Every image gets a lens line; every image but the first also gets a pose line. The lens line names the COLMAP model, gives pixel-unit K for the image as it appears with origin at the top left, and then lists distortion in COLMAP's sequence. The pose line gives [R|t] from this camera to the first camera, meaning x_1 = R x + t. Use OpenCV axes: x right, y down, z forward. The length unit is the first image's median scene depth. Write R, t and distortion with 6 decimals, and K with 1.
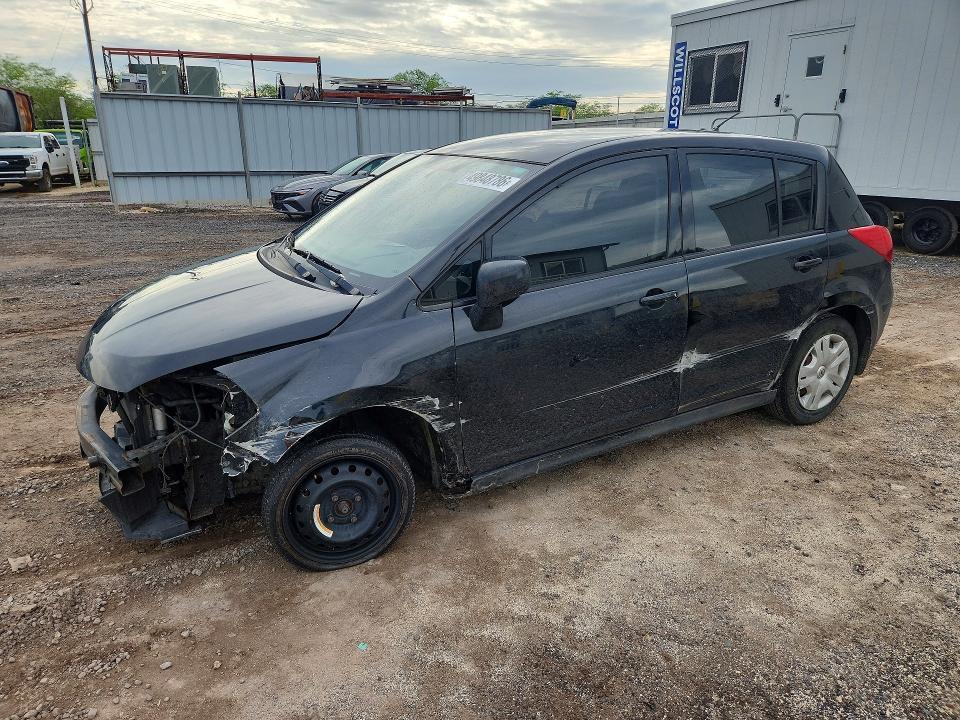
lens RADIAL K [[622.1, 0, 480.0], [0, 622.1, 360.0], [0, 0, 1]] dist [0.009281, -0.000052]
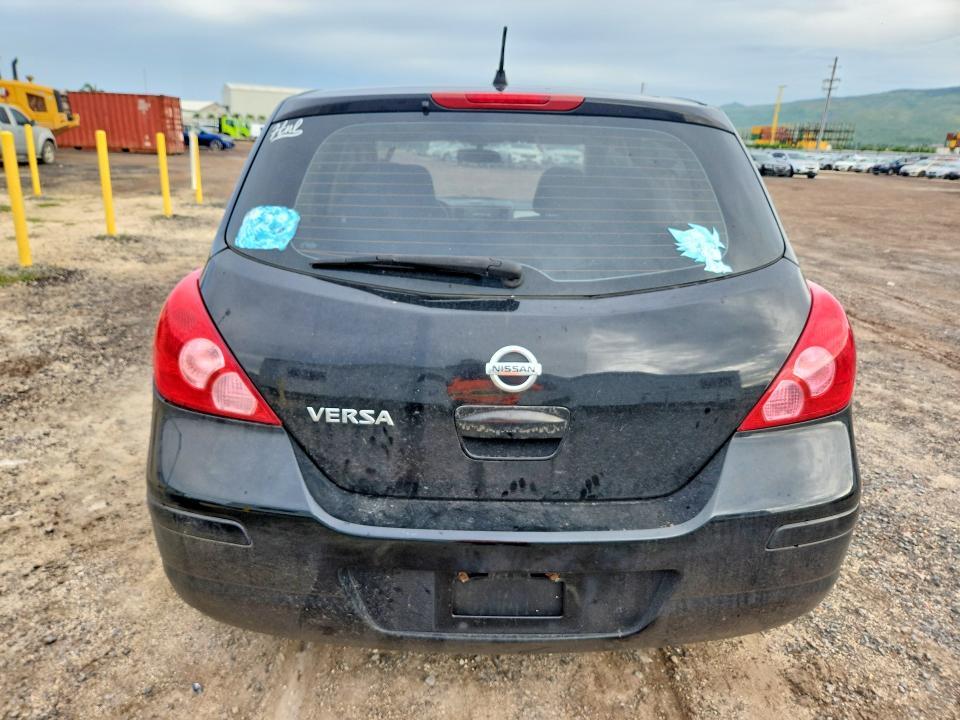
lens RADIAL K [[639.3, 0, 480.0], [0, 639.3, 360.0], [0, 0, 1]] dist [0.006909, -0.001119]
pose [[-0.444958, 0.265667, -0.855239, 1.129381], [-0.324118, 0.842474, 0.430332, -0.503712], [0.834841, 0.468678, -0.288759, 1.591989]]
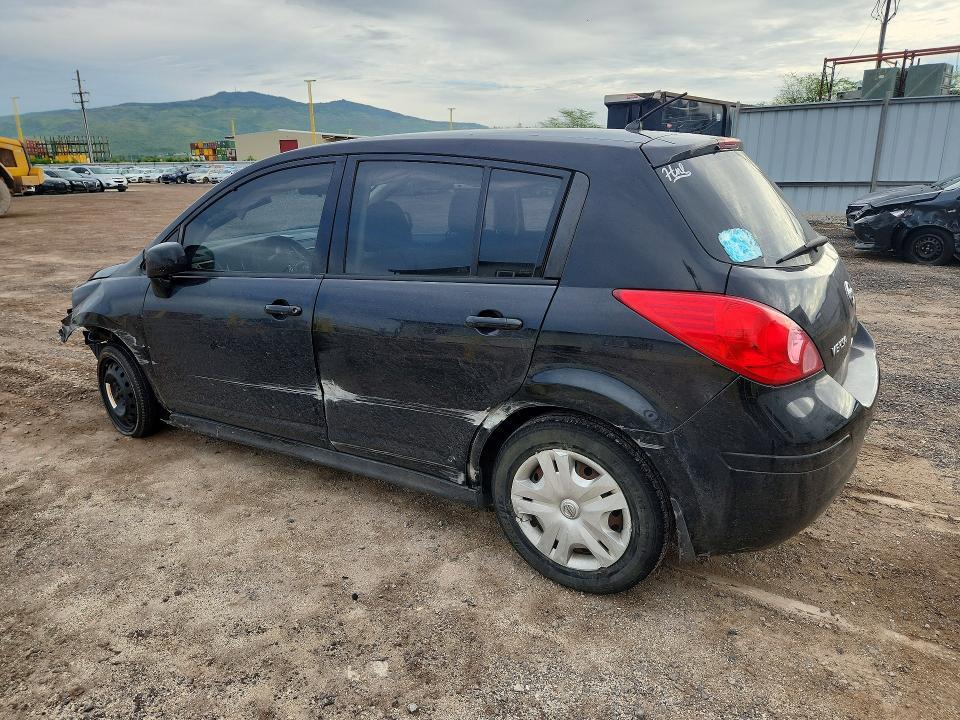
lens RADIAL K [[639.3, 0, 480.0], [0, 639.3, 360.0], [0, 0, 1]] dist [0.006909, -0.001119]
pose [[0.501728, 0.240514, -0.830916, 1.195802], [-0.258620, 0.958341, 0.121237, -0.209234], [0.825460, 0.154064, 0.543029, 0.678159]]
